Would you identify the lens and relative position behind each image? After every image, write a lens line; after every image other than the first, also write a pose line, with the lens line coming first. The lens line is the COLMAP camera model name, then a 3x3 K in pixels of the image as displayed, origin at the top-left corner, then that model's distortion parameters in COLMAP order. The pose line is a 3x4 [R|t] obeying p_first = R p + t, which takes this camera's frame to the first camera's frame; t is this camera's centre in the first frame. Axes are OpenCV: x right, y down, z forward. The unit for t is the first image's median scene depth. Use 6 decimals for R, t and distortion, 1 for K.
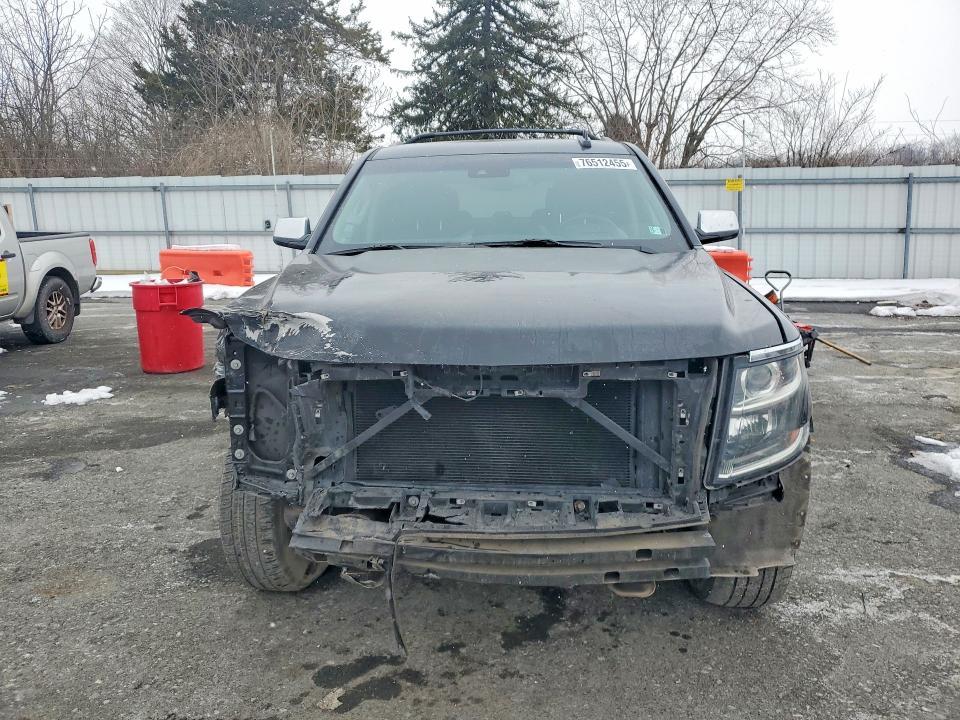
lens RADIAL K [[809.5, 0, 582.7], [0, 809.5, 364.3], [0, 0, 1]] dist [0.018442, 0.008364]
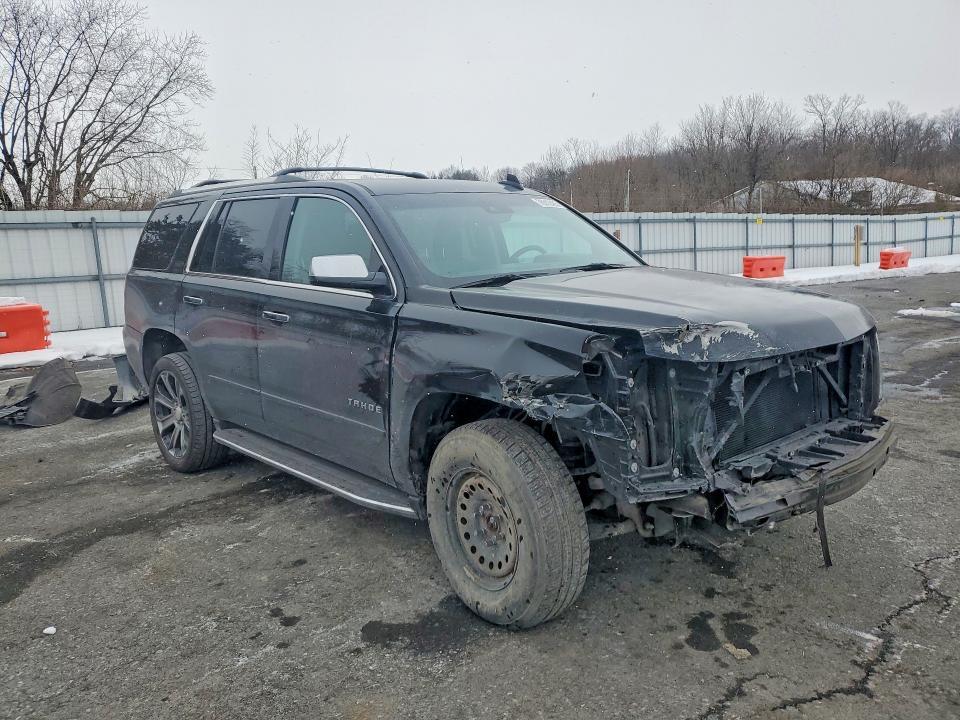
lens RADIAL K [[763.4, 0, 480.0], [0, 763.4, 360.0], [0, 0, 1]] dist [0.012857, 0.010932]
pose [[0.680032, -0.128822, 0.721776, -1.005235], [0.164984, 0.986082, 0.020553, -0.064920], [-0.714378, 0.105105, 0.691821, 0.354316]]
